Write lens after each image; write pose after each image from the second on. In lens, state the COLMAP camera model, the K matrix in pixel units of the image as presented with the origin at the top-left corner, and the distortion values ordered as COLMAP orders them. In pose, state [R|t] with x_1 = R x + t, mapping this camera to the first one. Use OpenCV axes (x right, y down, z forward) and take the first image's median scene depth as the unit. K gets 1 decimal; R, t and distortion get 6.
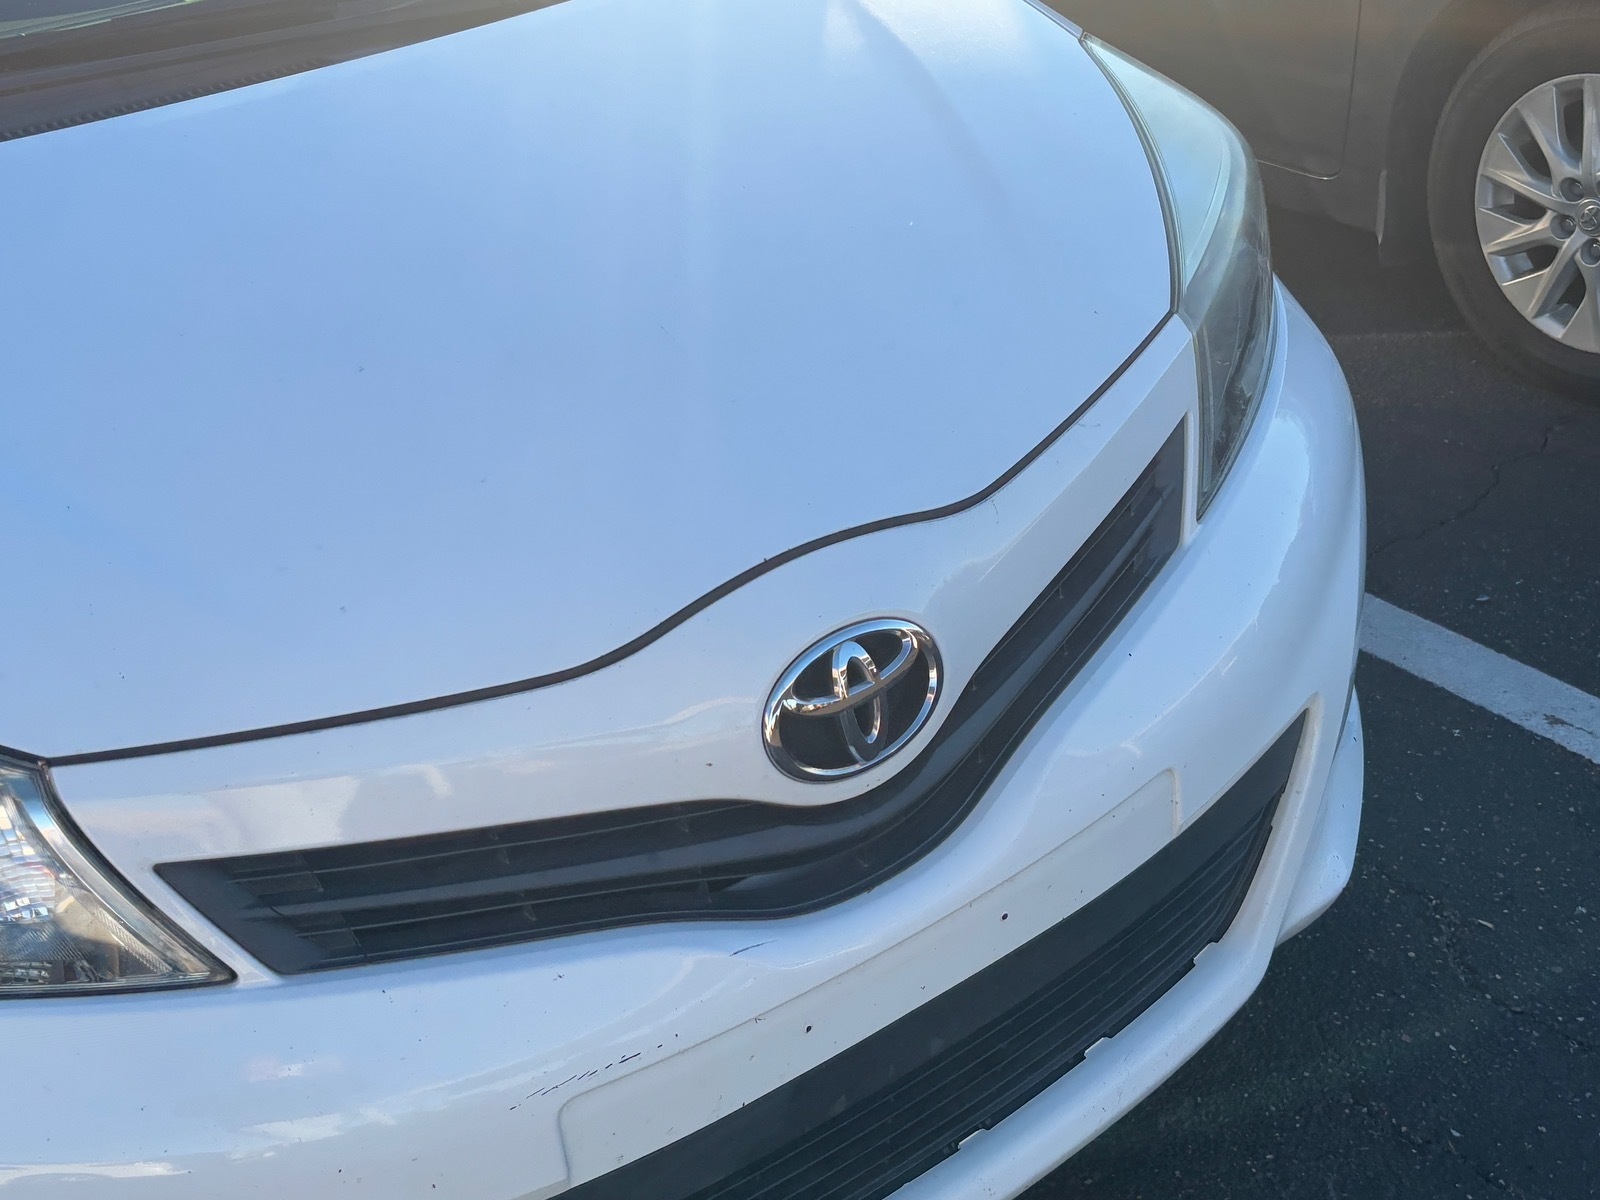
lens RADIAL K [[2125.3, 0, 800.7], [0, 2125.3, 599.5], [0, 0, 1]] dist [0.038785, 0.000000]
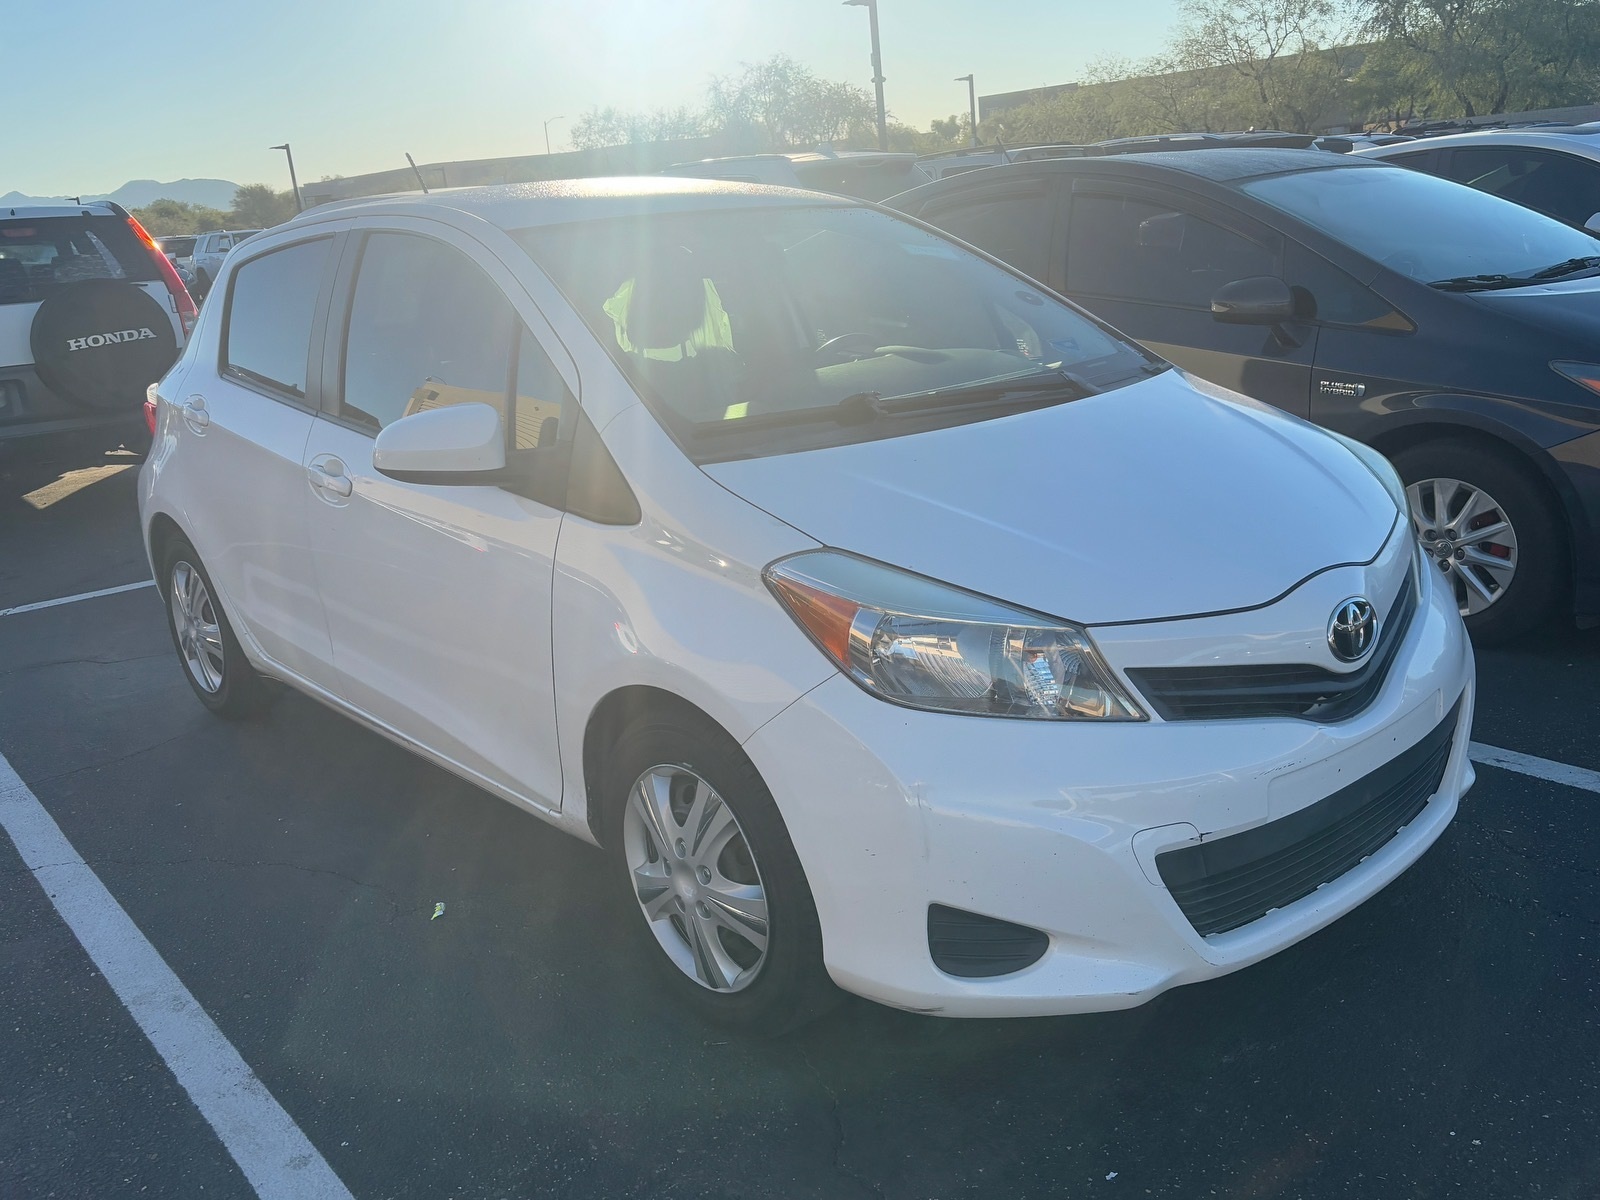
lens RADIAL K [[1382.4, 0, 799.3], [0, 1382.4, 601.8], [0, 0, 1]] dist [0.004402, 0.004058]
pose [[0.999021, 0.001601, 0.044209, -0.679460], [0.008440, 0.974089, -0.226006, 0.370673], [-0.043425, 0.226158, 0.973122, -0.522185]]
